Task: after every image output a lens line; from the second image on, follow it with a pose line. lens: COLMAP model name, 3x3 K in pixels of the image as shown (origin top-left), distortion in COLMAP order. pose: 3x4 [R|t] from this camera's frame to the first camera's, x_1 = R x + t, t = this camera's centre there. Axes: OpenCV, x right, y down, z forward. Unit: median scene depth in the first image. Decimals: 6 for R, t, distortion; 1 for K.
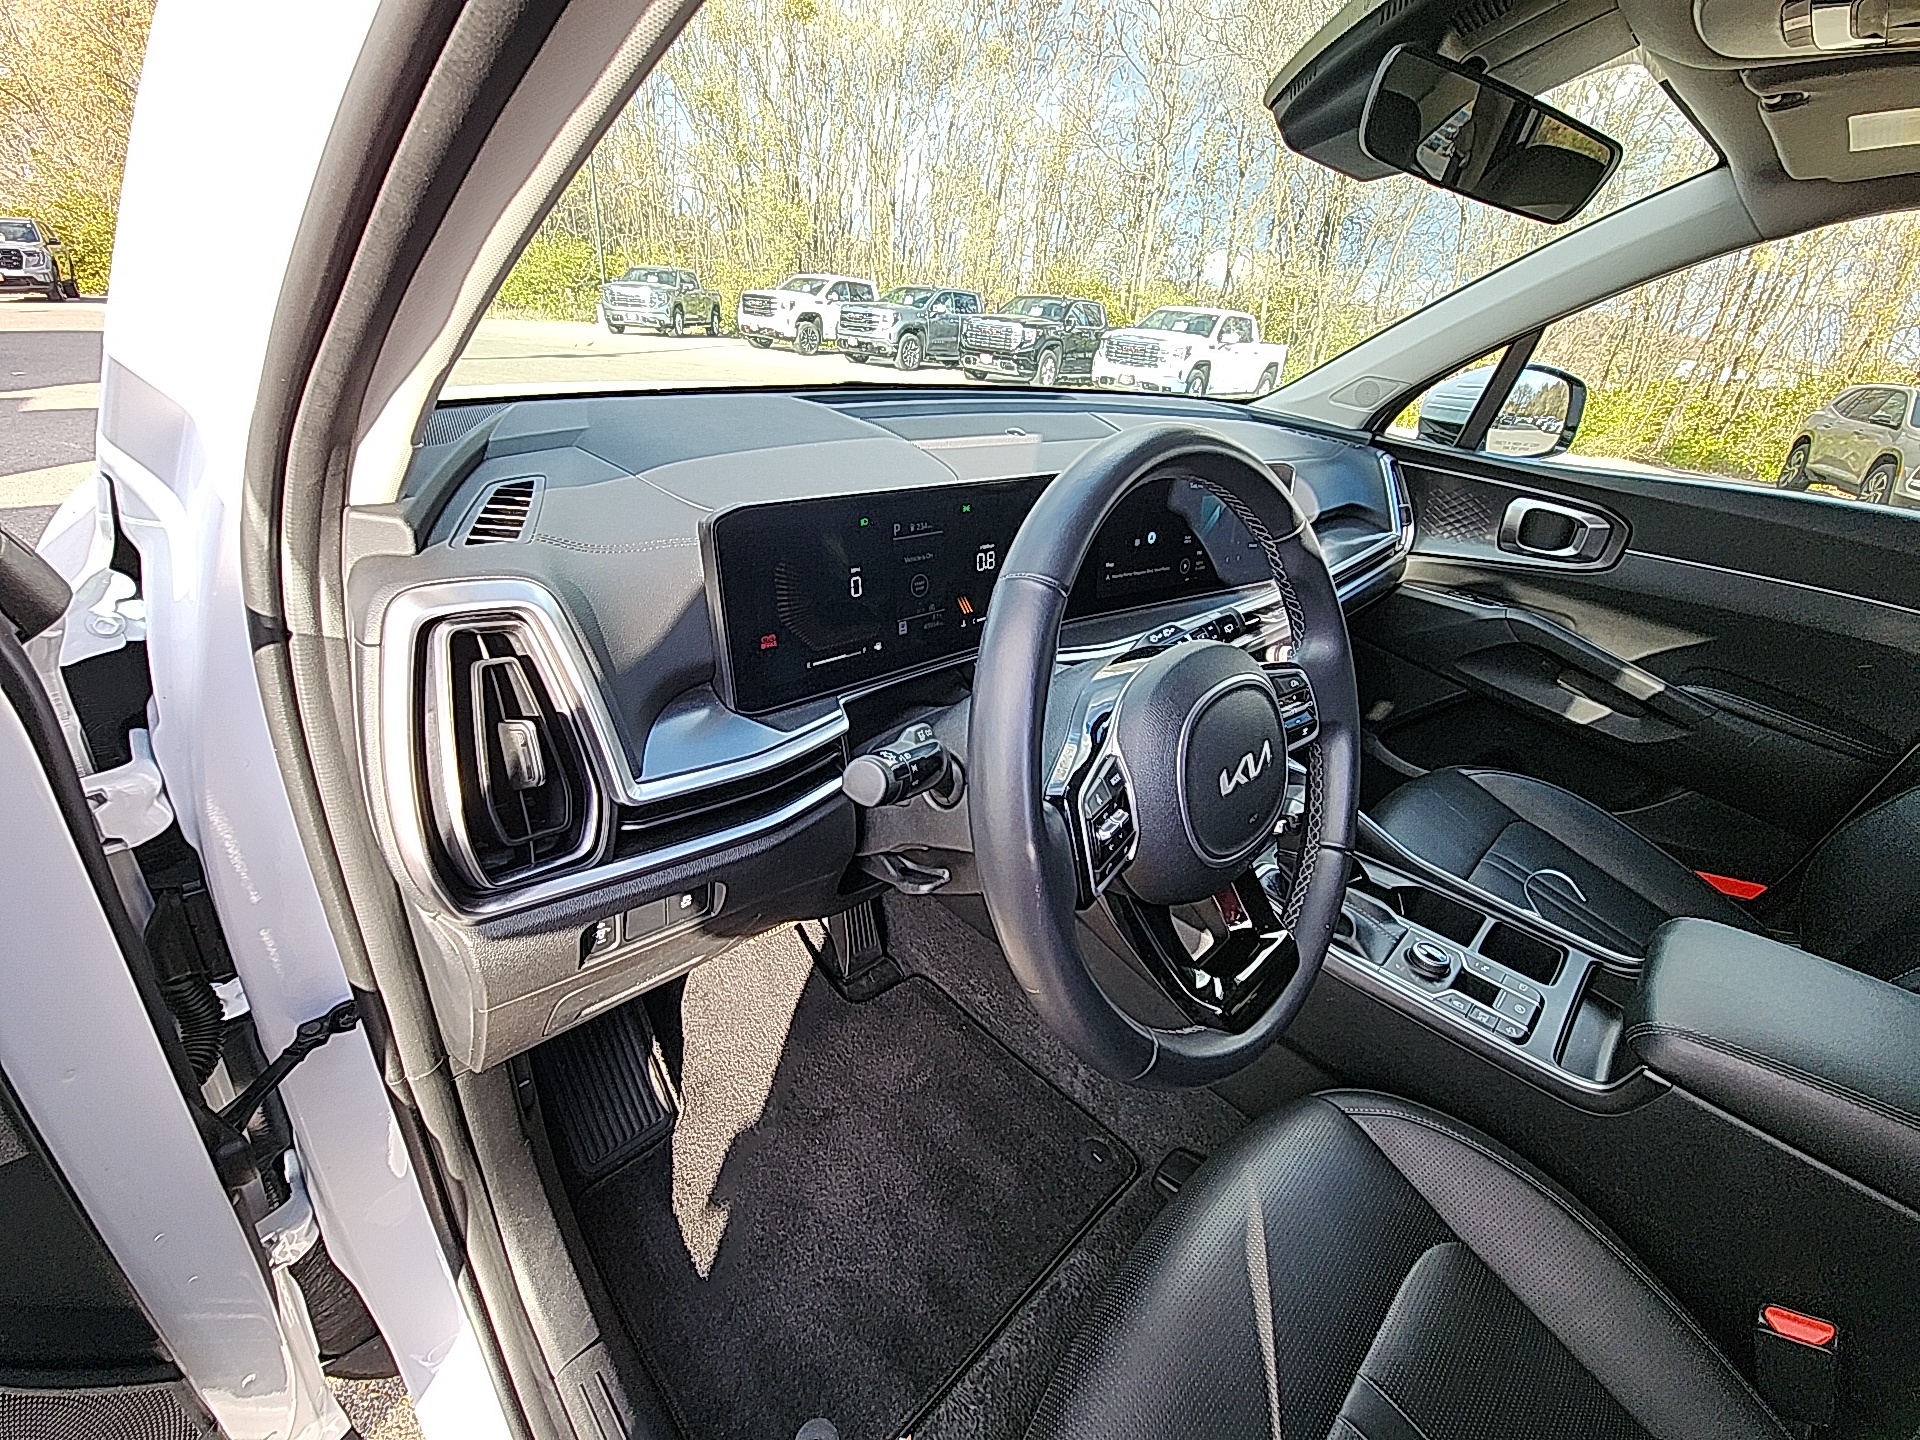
lens RADIAL K [[778.1, 0, 954.0], [0, 778.1, 722.7], [0, 0, 1]] dist [0.000650, -0.003287]
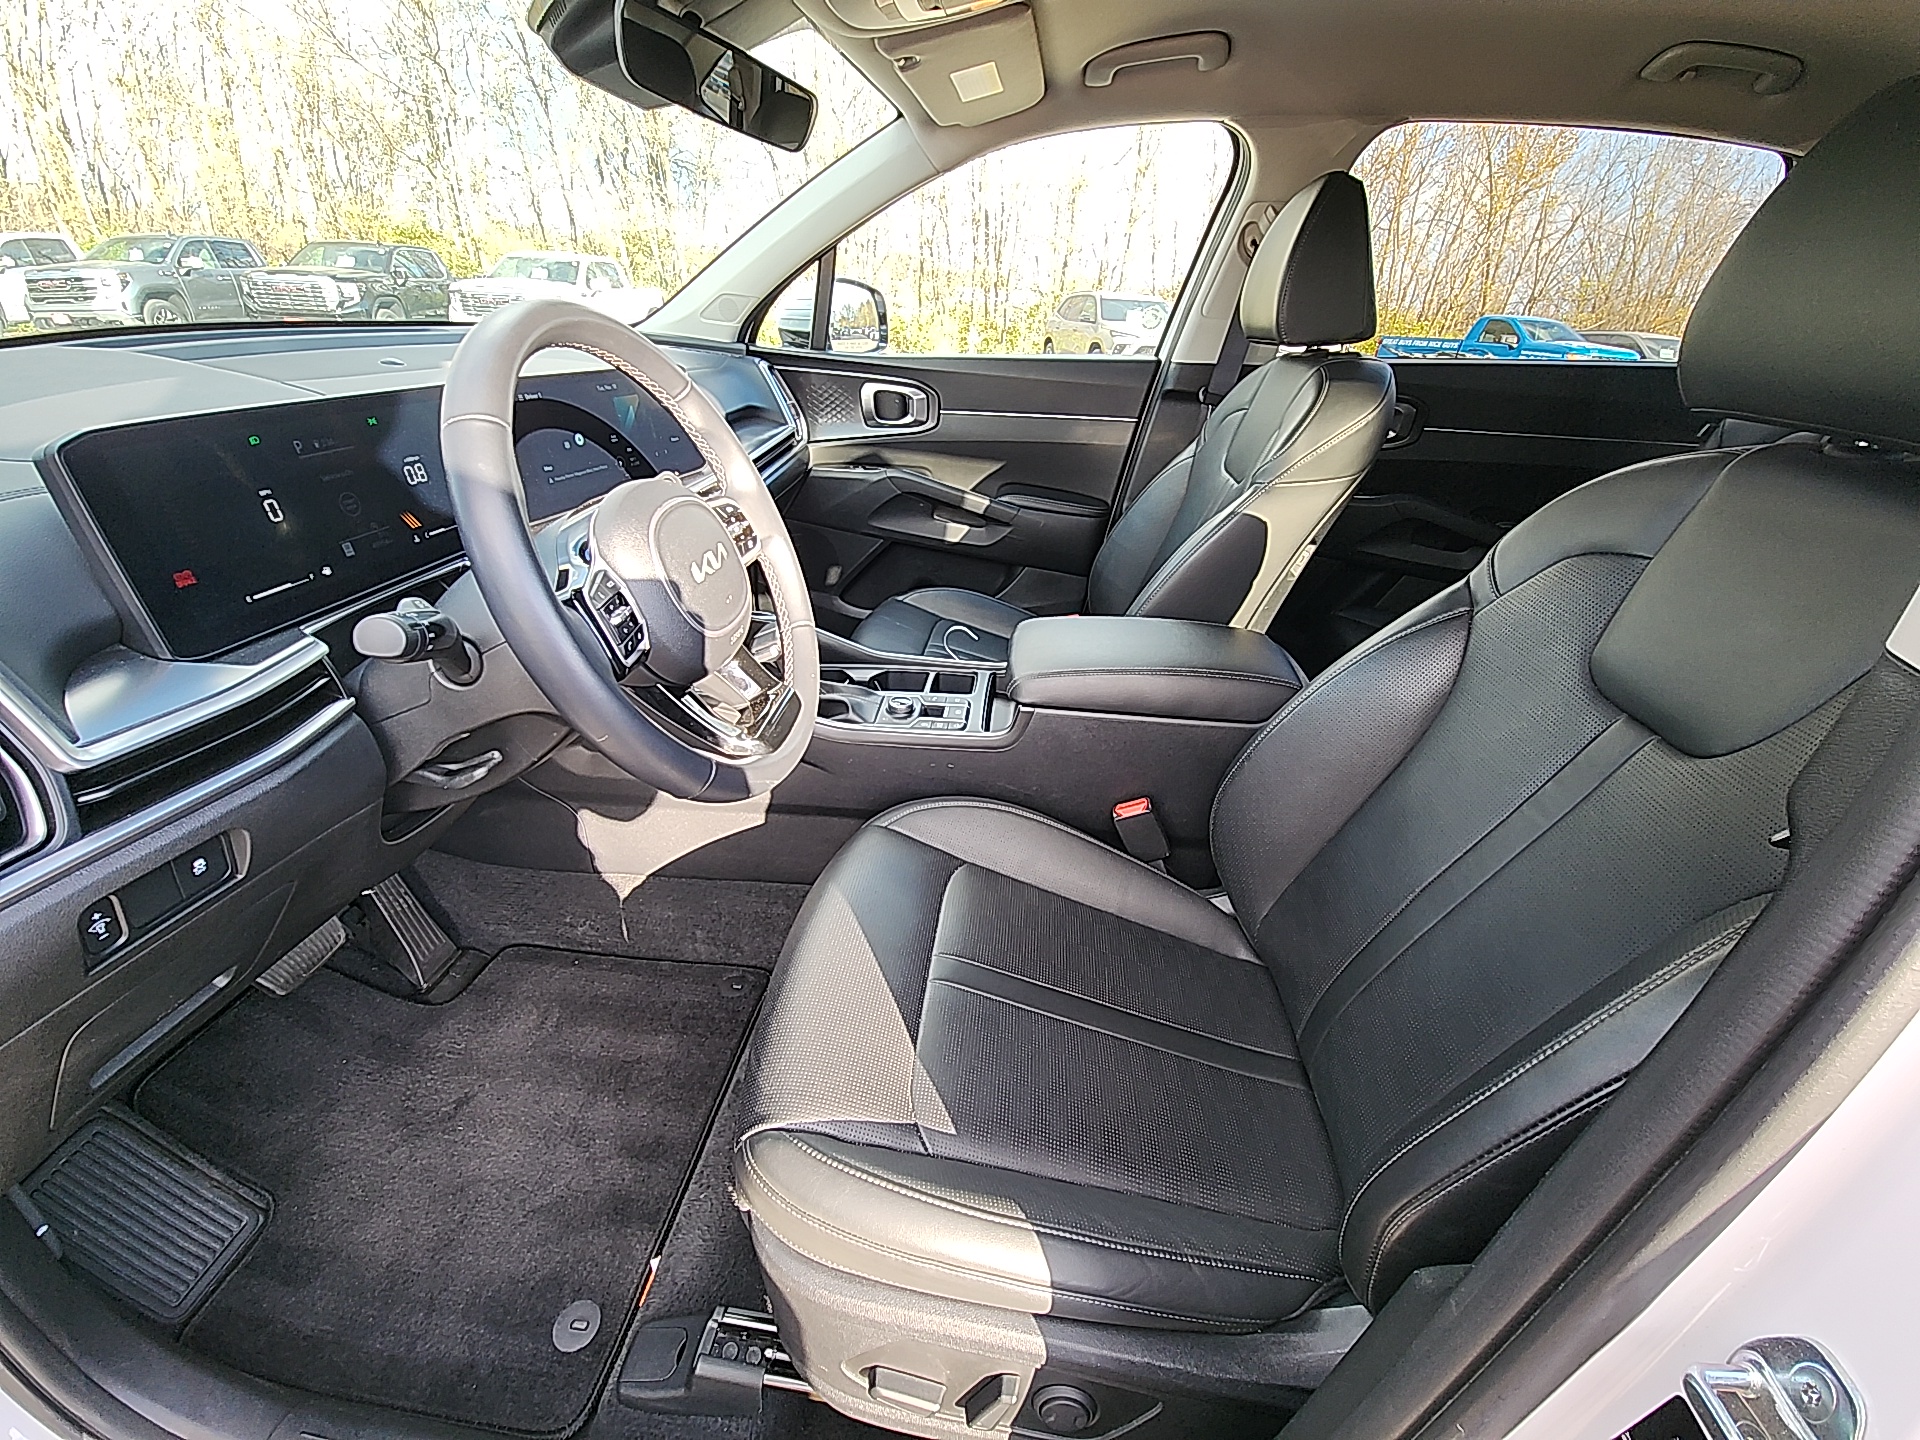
lens RADIAL K [[768.7, 0, 951.5], [0, 768.7, 716.8], [0, 0, 1]] dist [0.020999, -0.013607]
pose [[0.773571, -0.339694, 0.534972, -0.040901], [0.312156, 0.938928, 0.144817, 0.099323], [-0.551494, 0.054968, 0.832366, -0.128053]]
